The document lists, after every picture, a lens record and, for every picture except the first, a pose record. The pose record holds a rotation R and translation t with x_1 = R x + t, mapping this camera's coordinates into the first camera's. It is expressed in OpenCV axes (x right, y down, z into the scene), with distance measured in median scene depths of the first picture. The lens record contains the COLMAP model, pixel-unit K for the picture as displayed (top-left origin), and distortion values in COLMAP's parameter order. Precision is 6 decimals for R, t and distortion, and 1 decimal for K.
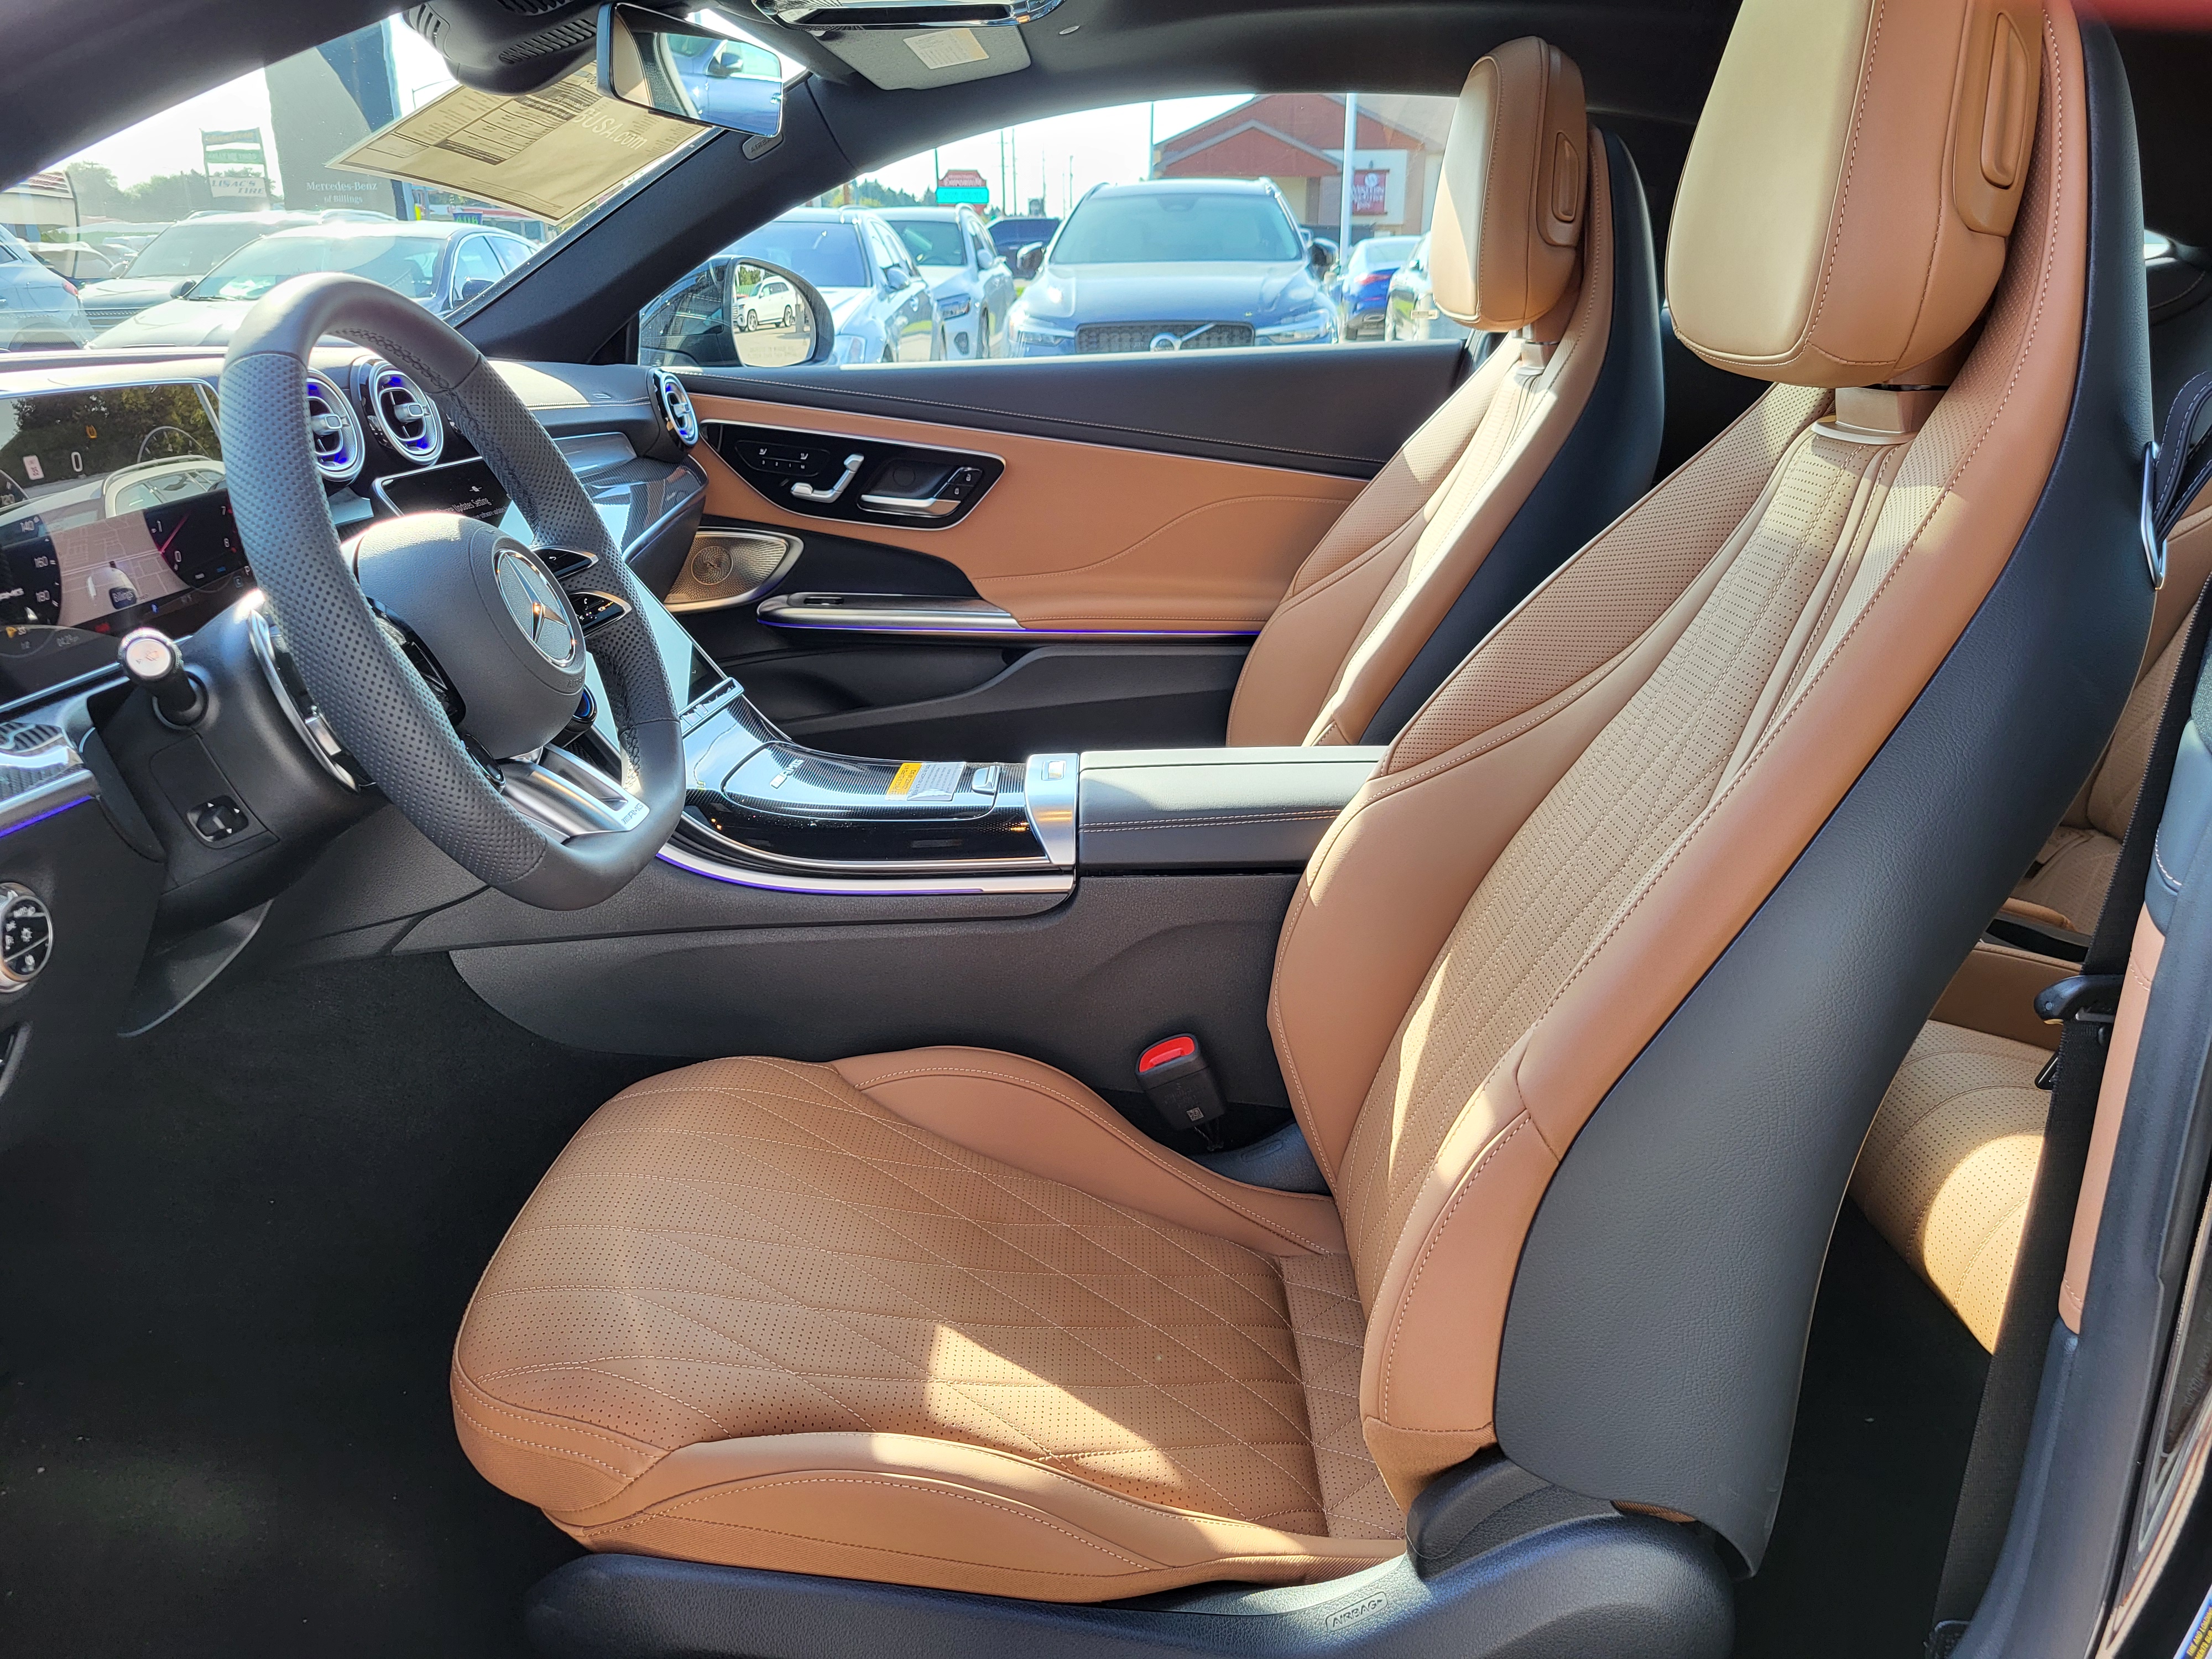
lens RADIAL K [[1651.7, 0, 1106.0], [0, 1651.7, 829.5], [0, 0, 1]] dist [0.007220, -0.000190]
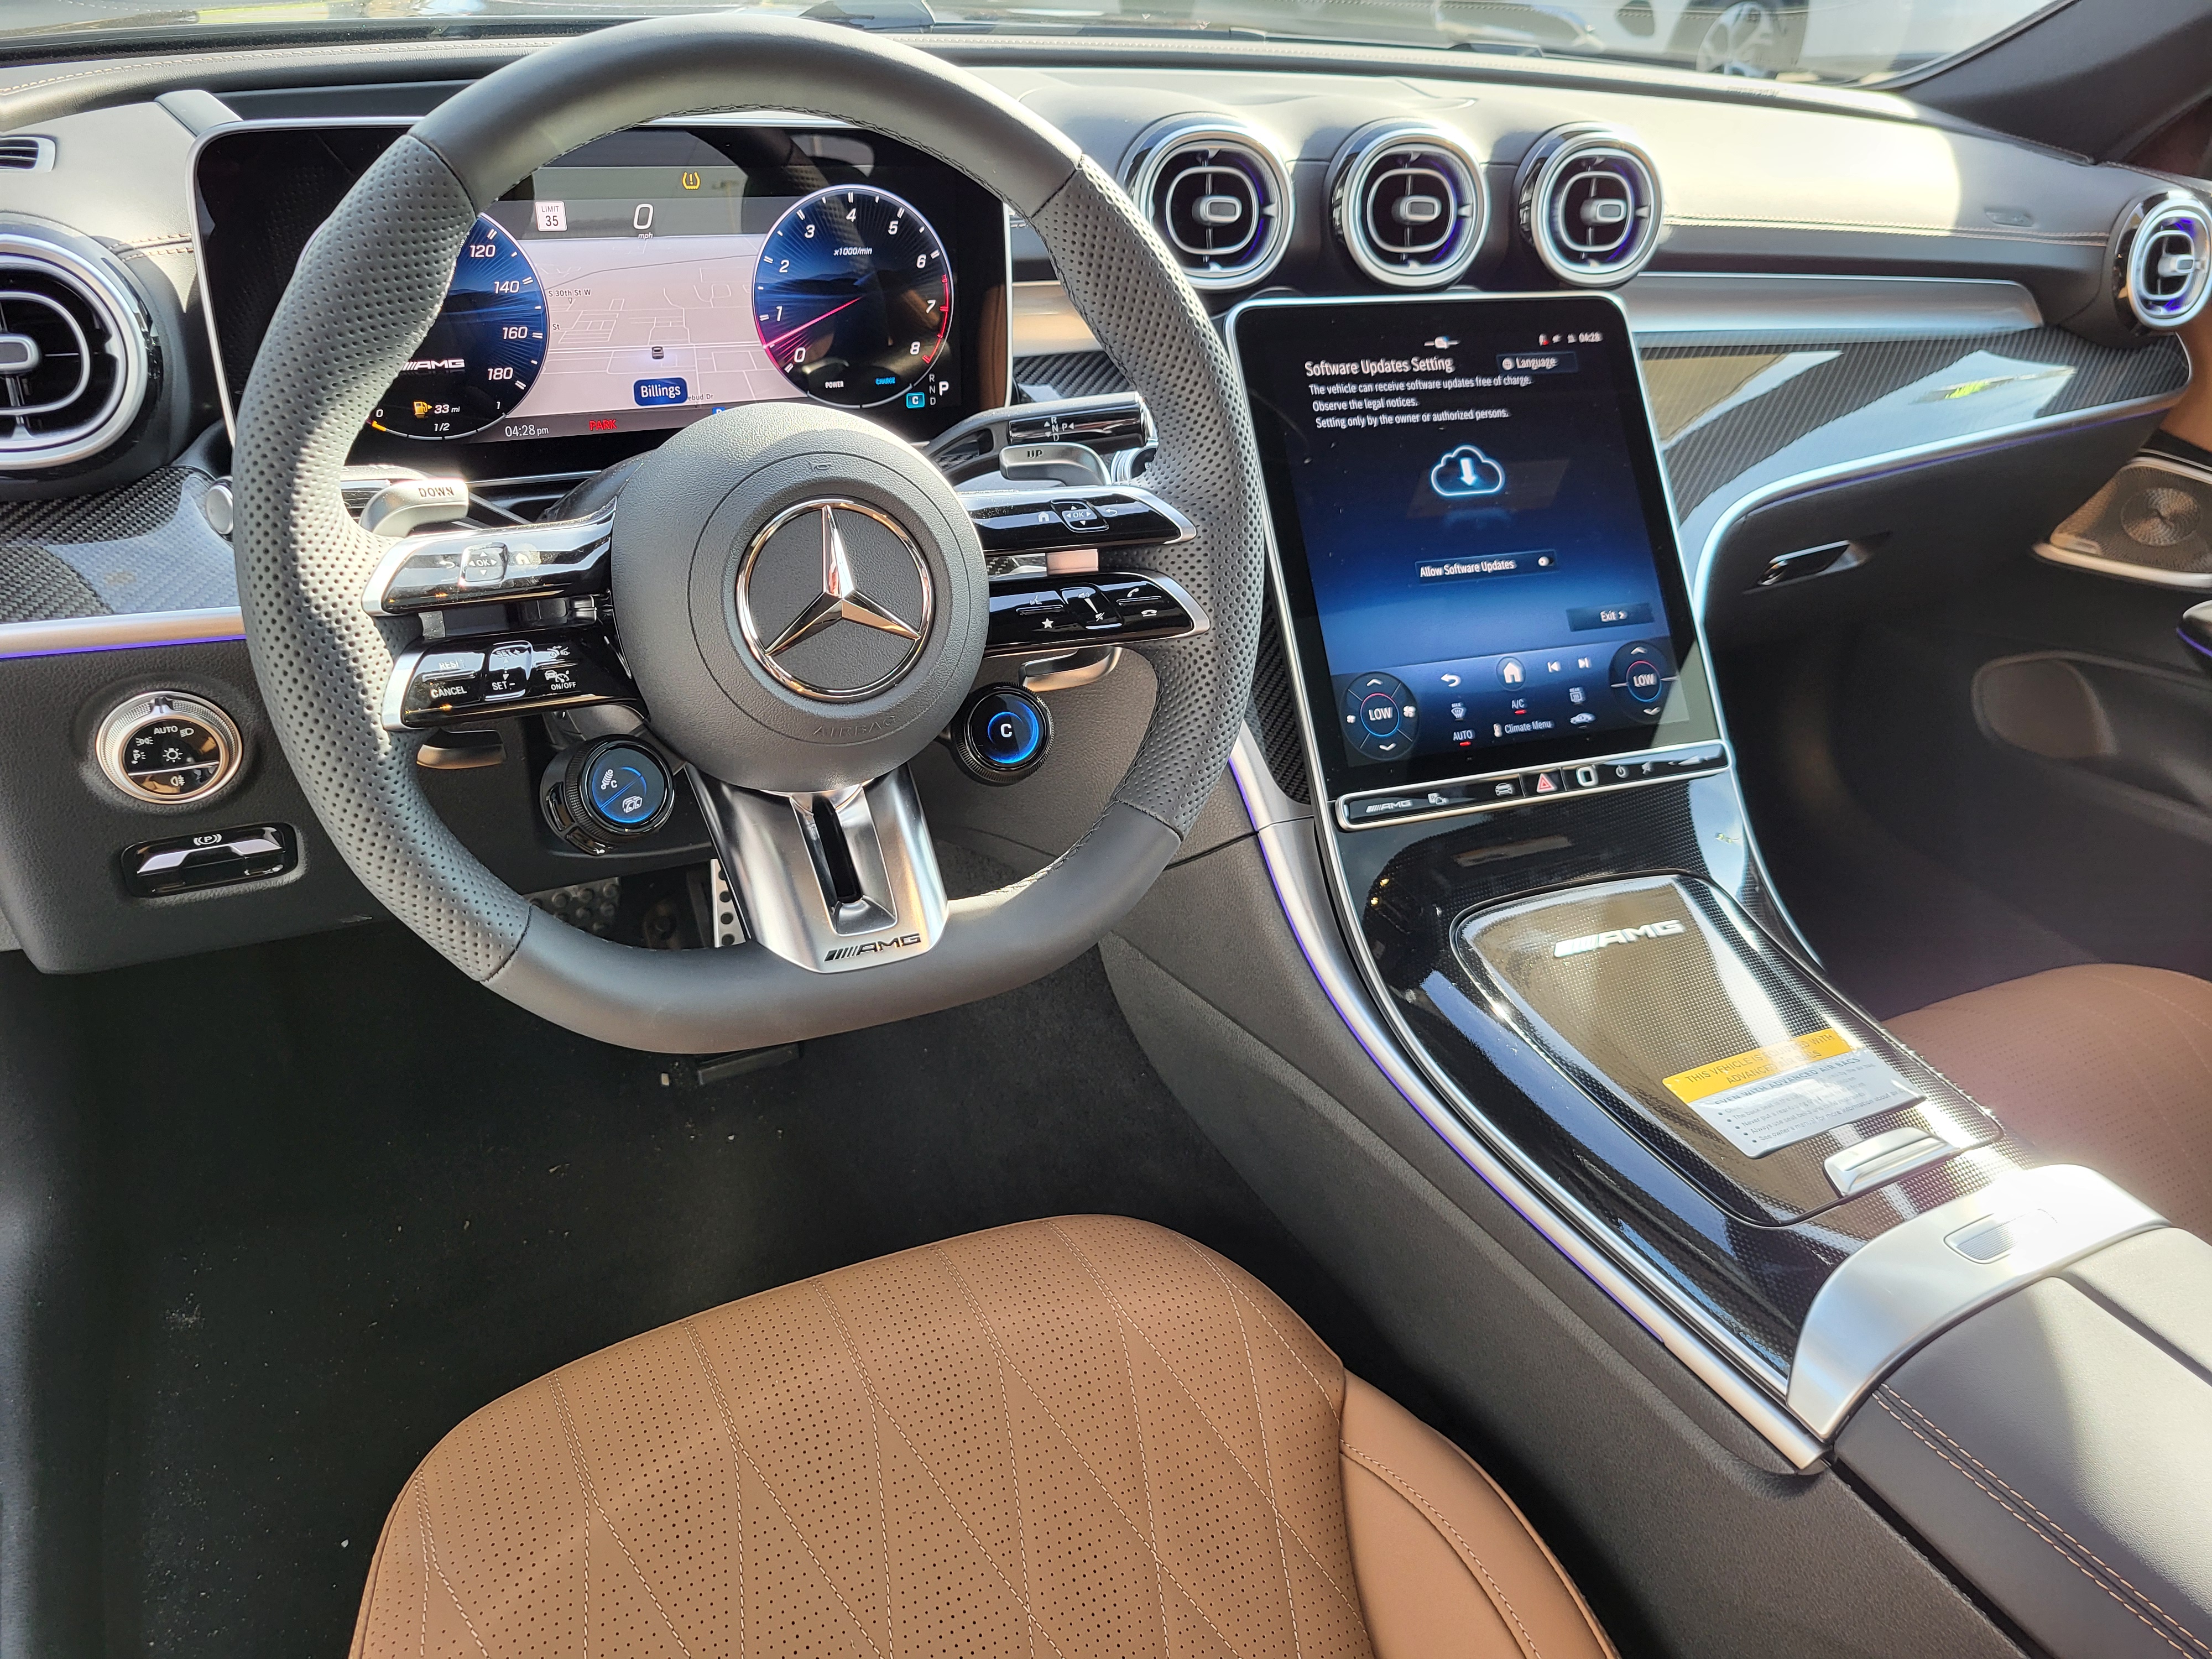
lens RADIAL K [[1612.9, 0, 1093.8], [0, 1612.9, 815.8], [0, 0, 1]] dist [0.010002, 0.002759]
pose [[0.471237, 0.463472, -0.750419, 0.140231], [-0.335935, 0.880994, 0.333162, -0.208527], [0.815526, 0.095094, 0.570854, 0.527509]]
